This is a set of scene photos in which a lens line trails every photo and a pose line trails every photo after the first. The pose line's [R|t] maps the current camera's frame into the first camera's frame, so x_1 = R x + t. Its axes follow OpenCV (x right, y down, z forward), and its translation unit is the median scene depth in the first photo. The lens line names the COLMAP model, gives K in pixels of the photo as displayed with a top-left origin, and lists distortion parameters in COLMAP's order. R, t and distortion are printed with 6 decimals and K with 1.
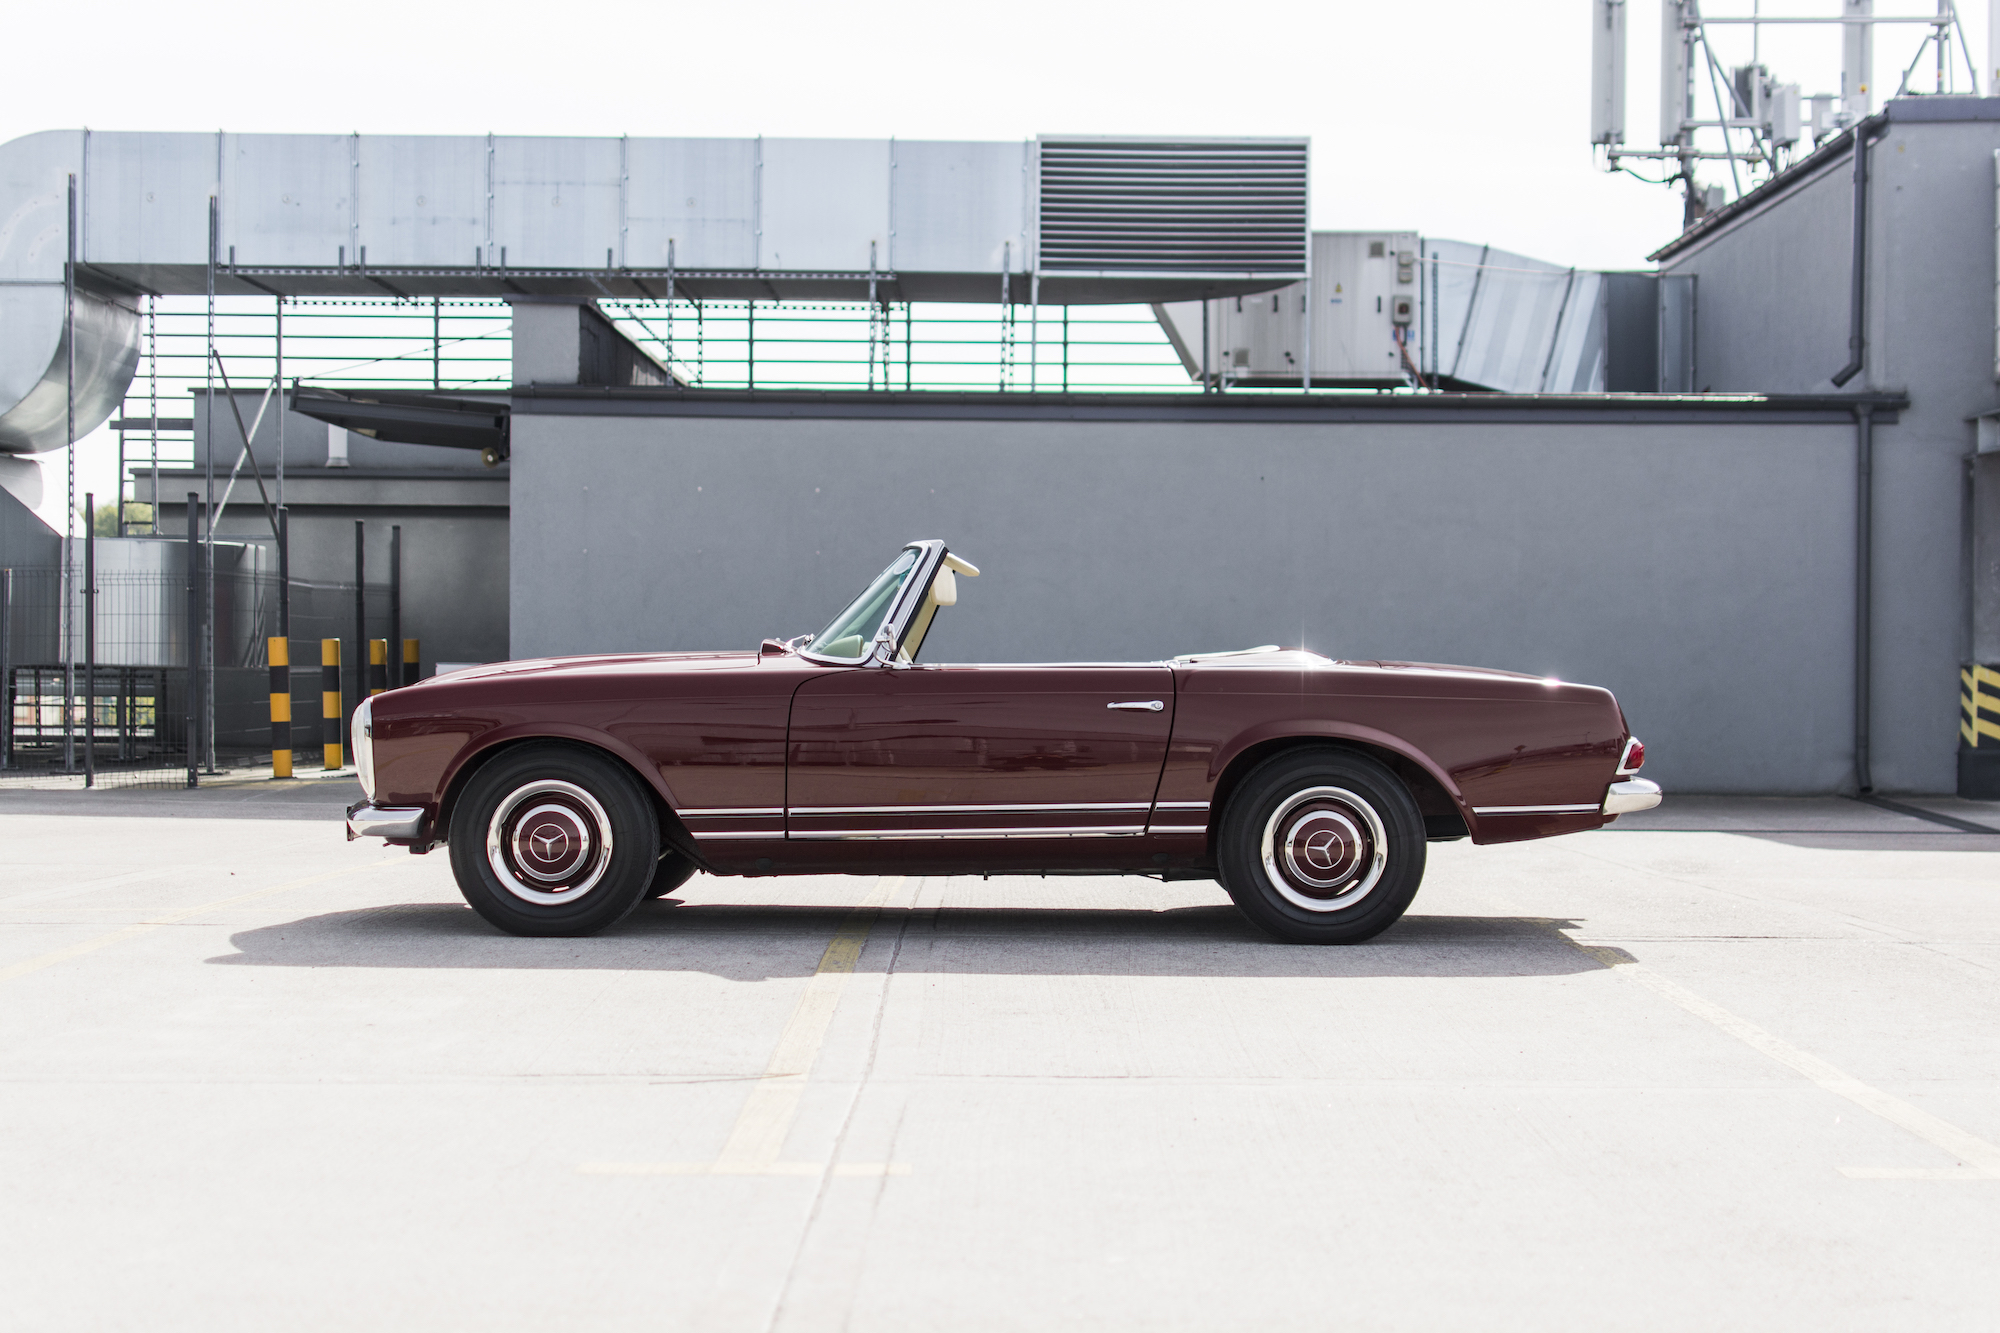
lens RADIAL K [[3037.0, 0, 1000.0], [0, 3037.0, 666.5], [0, 0, 1]] dist [0.016463, 0.066486]
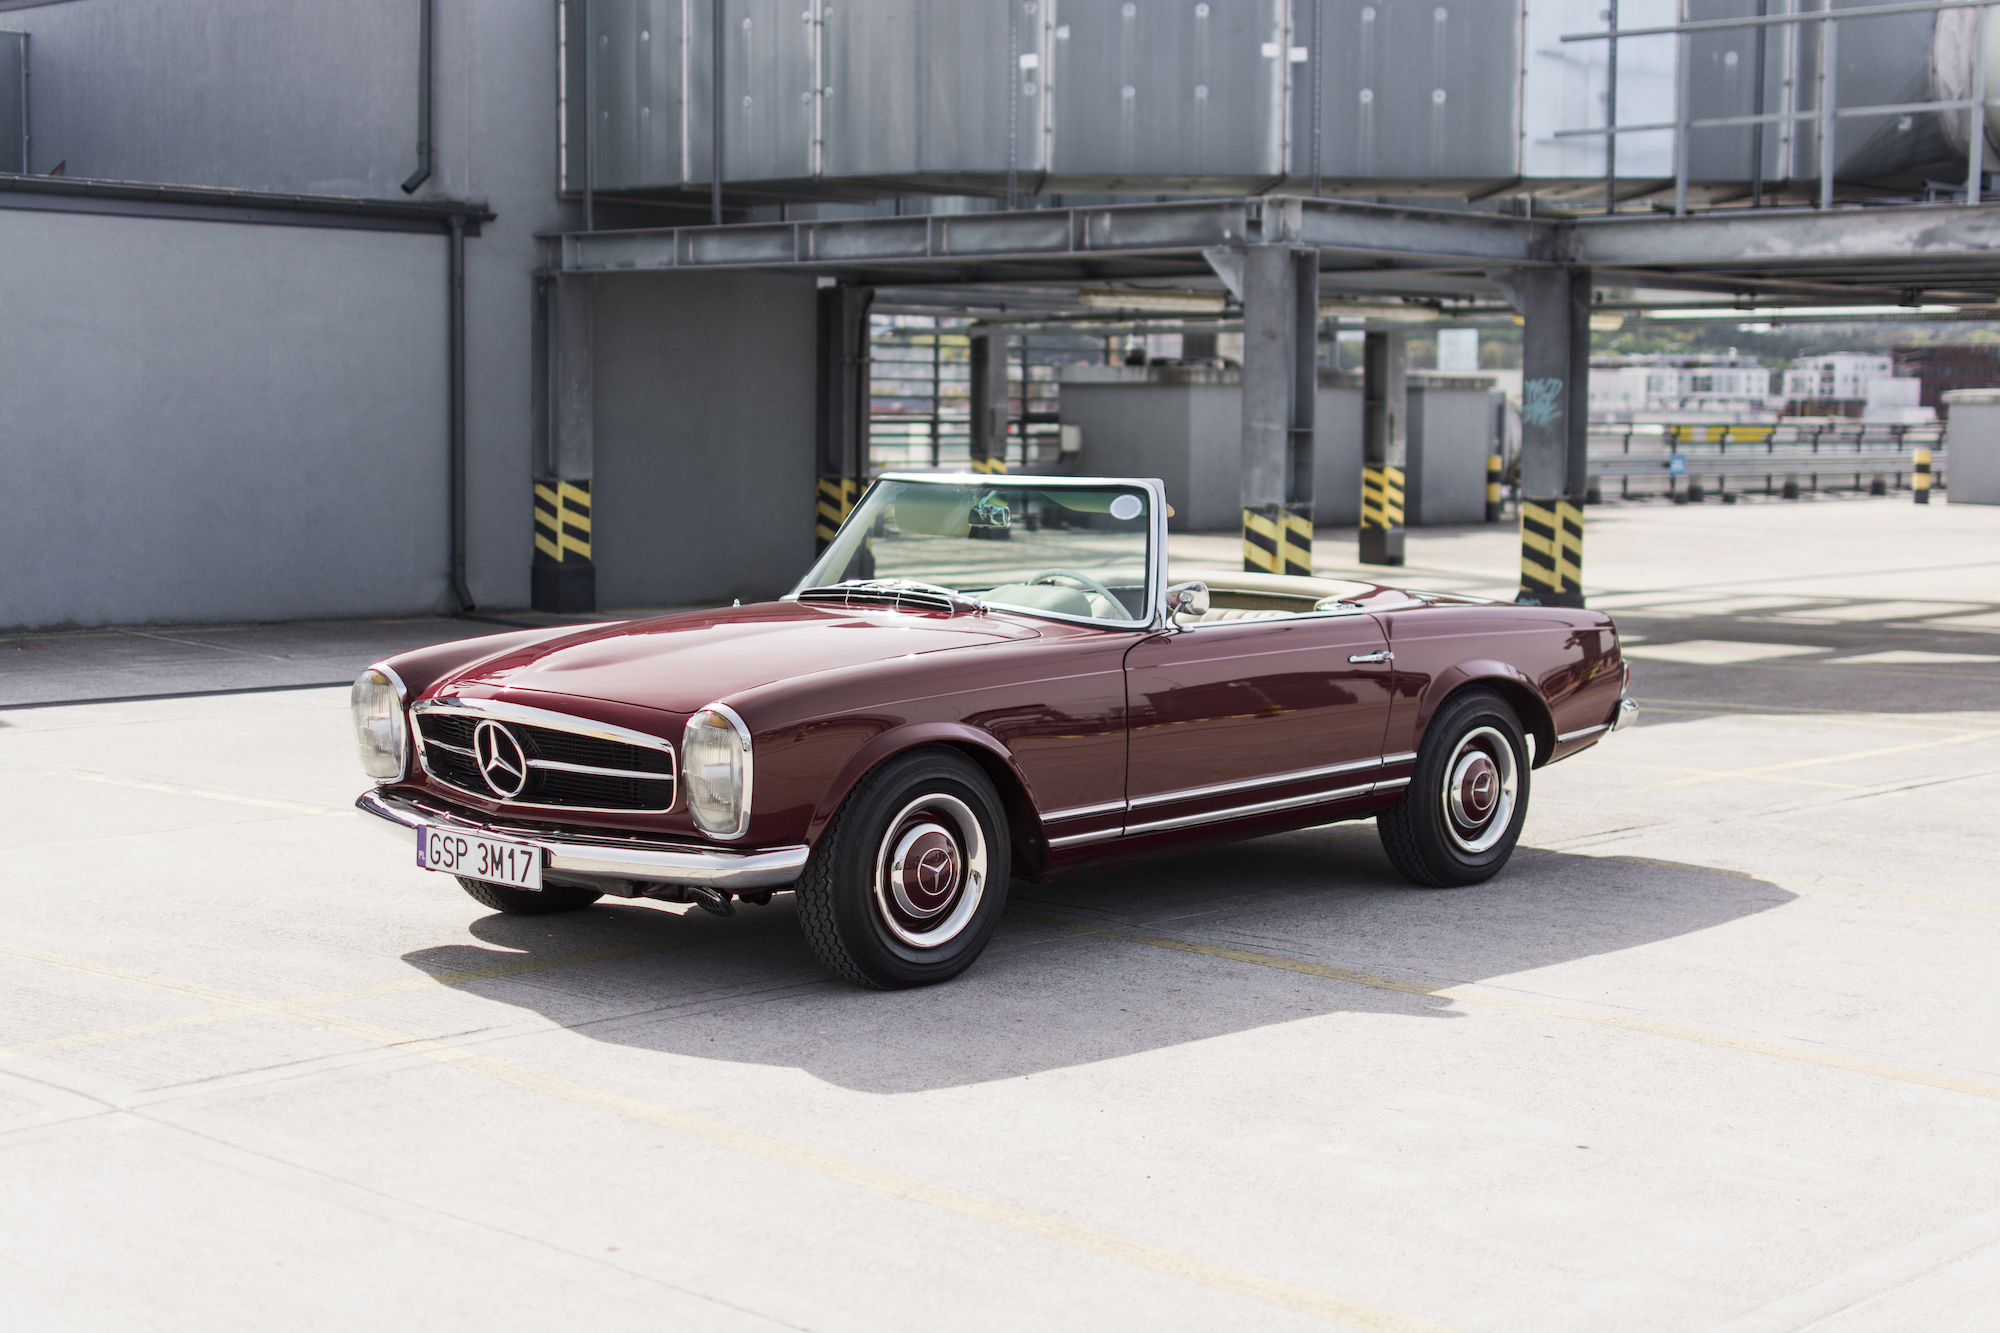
lens RADIAL K [[3037.0, 0, 1000.0], [0, 3037.0, 666.5], [0, 0, 1]] dist [0.016463, 0.066486]
pose [[0.688841, -0.056995, 0.722668, -0.311098], [-0.008720, 0.996181, 0.086879, -0.028073], [-0.724860, -0.066147, 0.685714, 0.193135]]
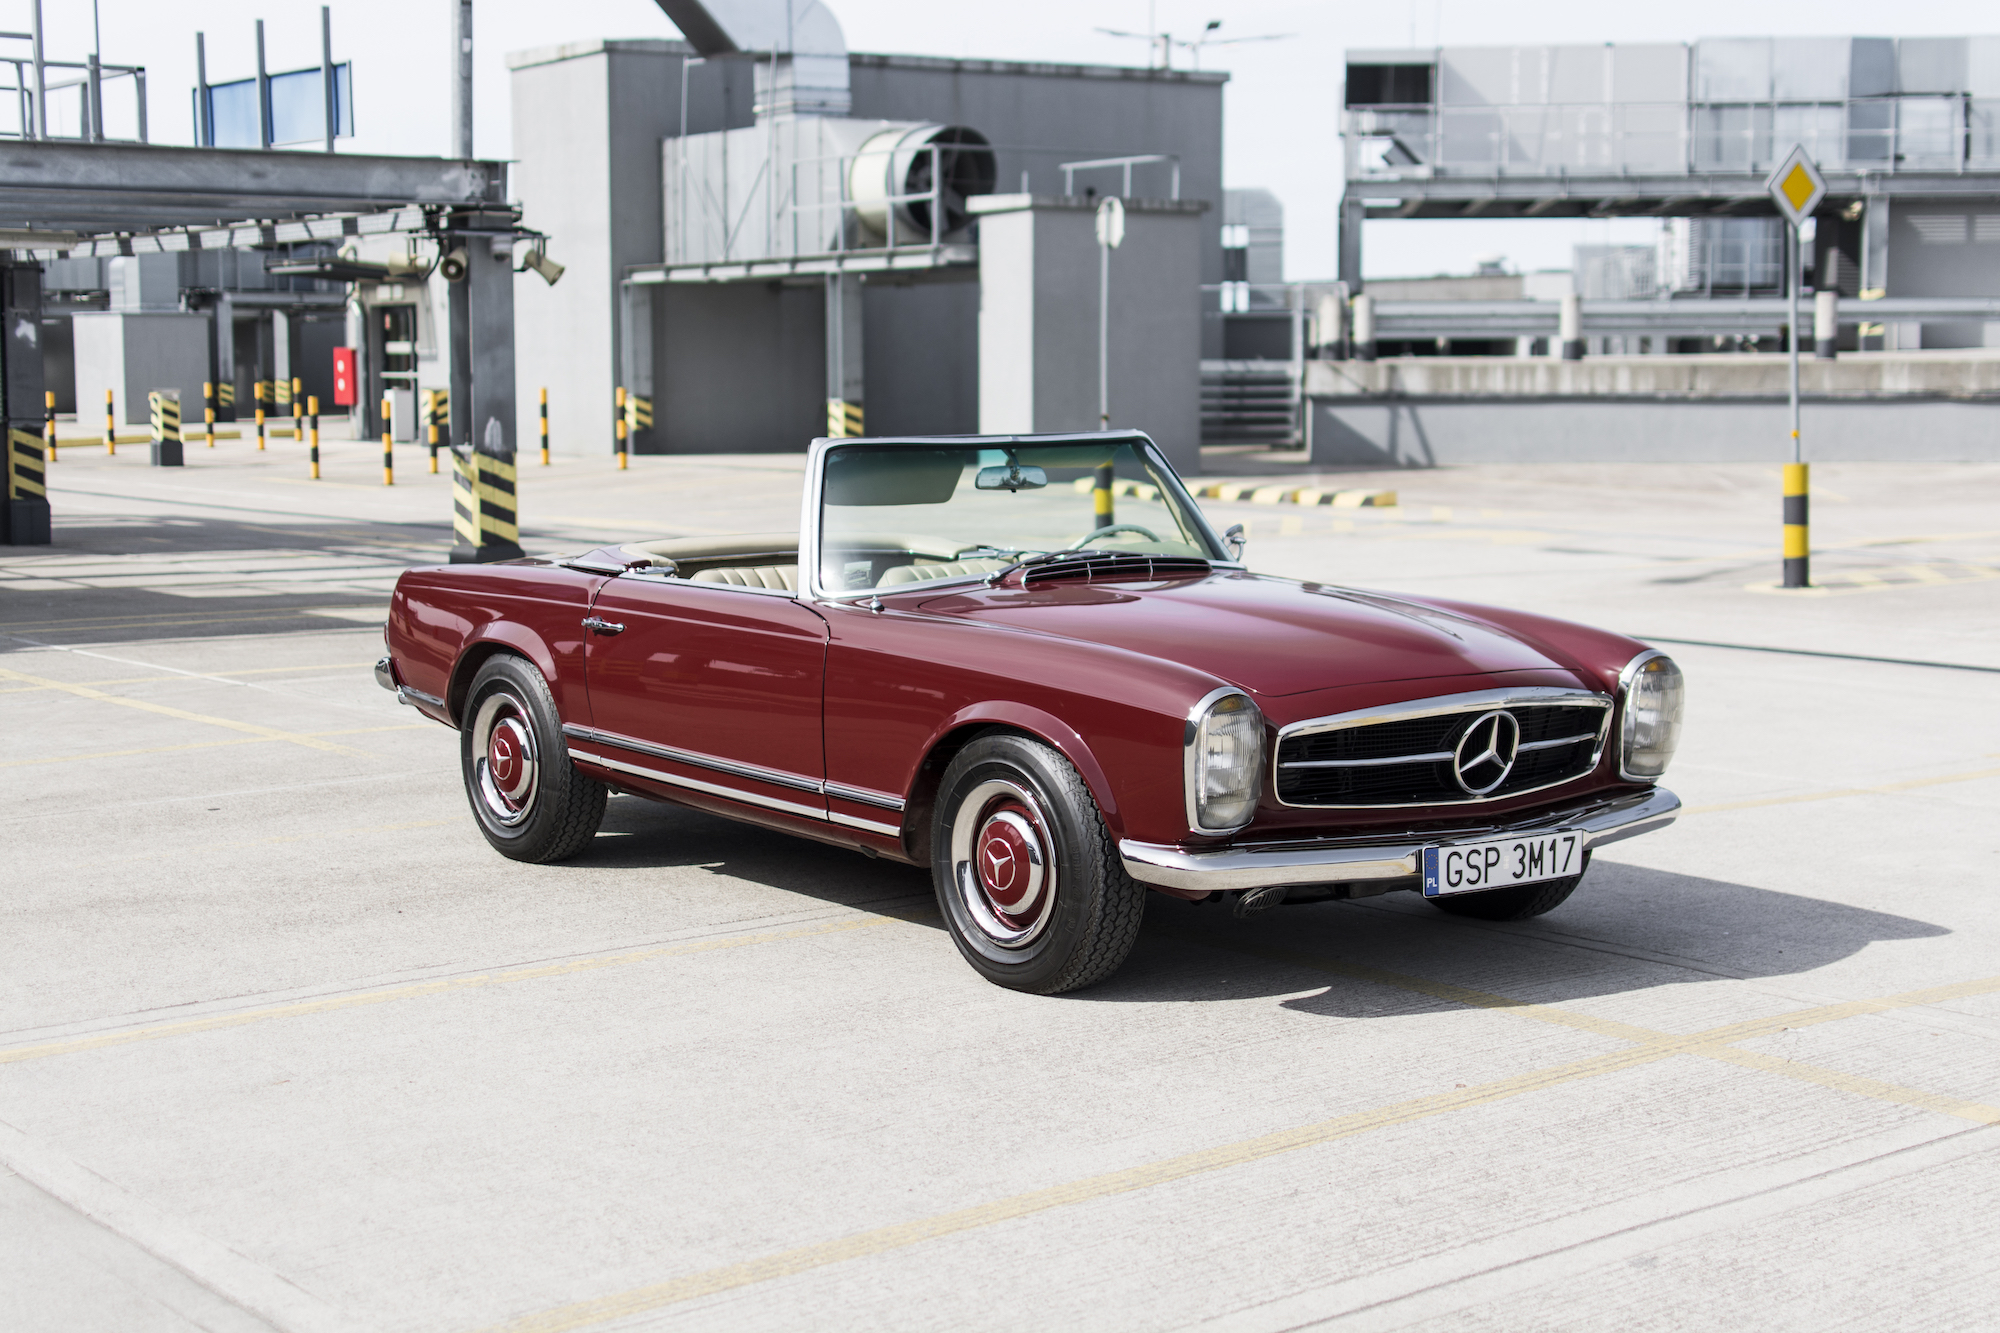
lens RADIAL K [[3037.0, 0, 1000.0], [0, 3037.0, 666.5], [0, 0, 1]] dist [0.016463, 0.066486]
pose [[-0.603953, -0.056452, 0.795018, -0.321802], [0.017962, 0.996271, 0.084387, -0.023738], [-0.796817, 0.065246, -0.600687, 0.709733]]
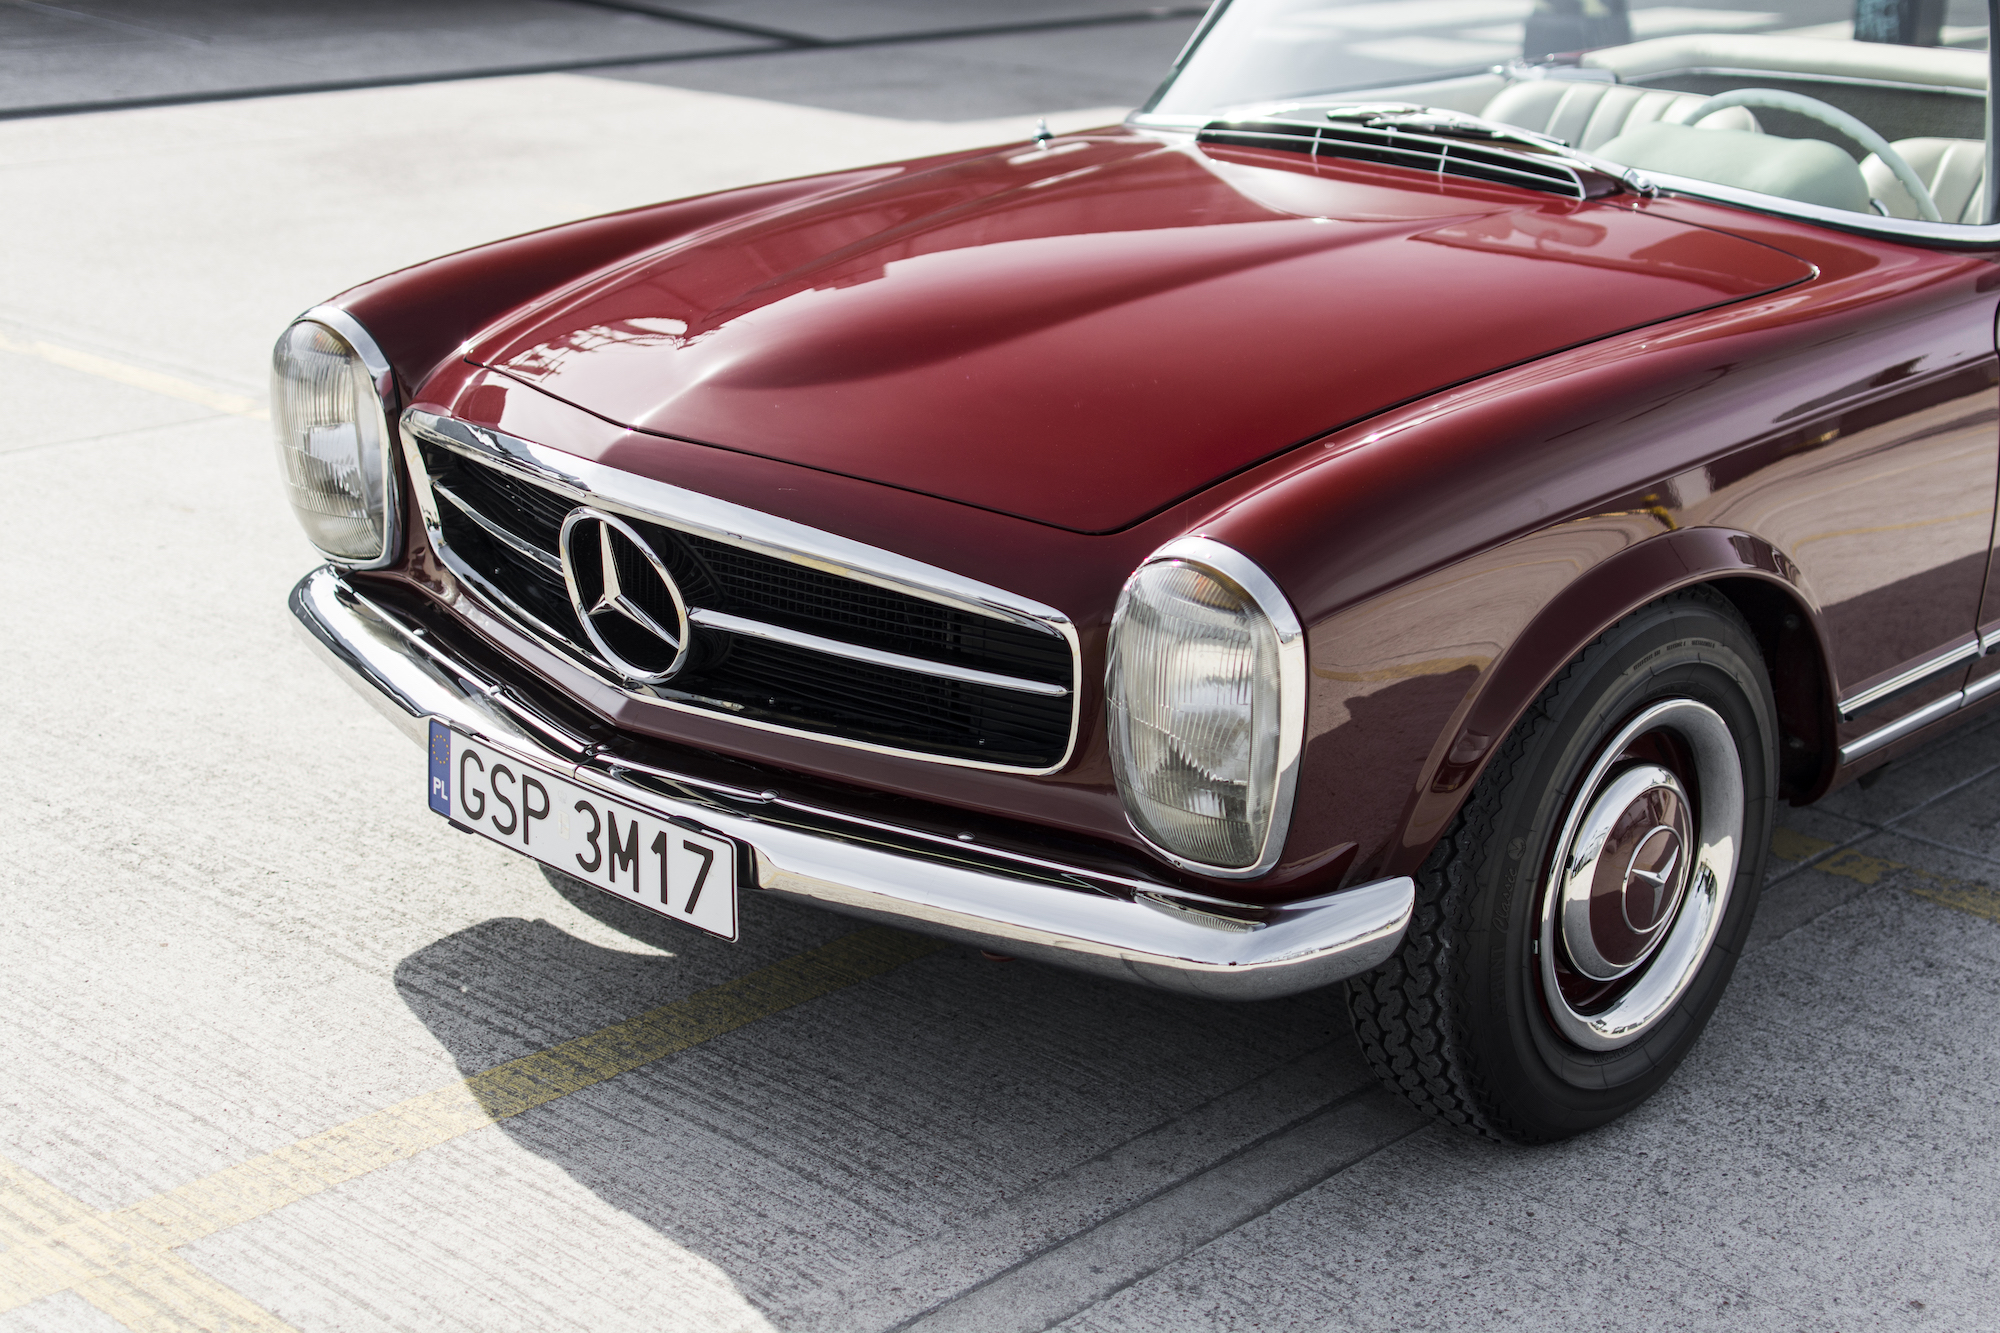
lens RADIAL K [[3037.0, 0, 1000.0], [0, 3037.0, 666.5], [0, 0, 1]] dist [0.016463, 0.066486]
pose [[0.684022, -0.206176, 0.699718, -0.188751], [-0.026204, 0.951662, 0.306028, -0.028787], [-0.728991, -0.227665, 0.645555, 0.366323]]
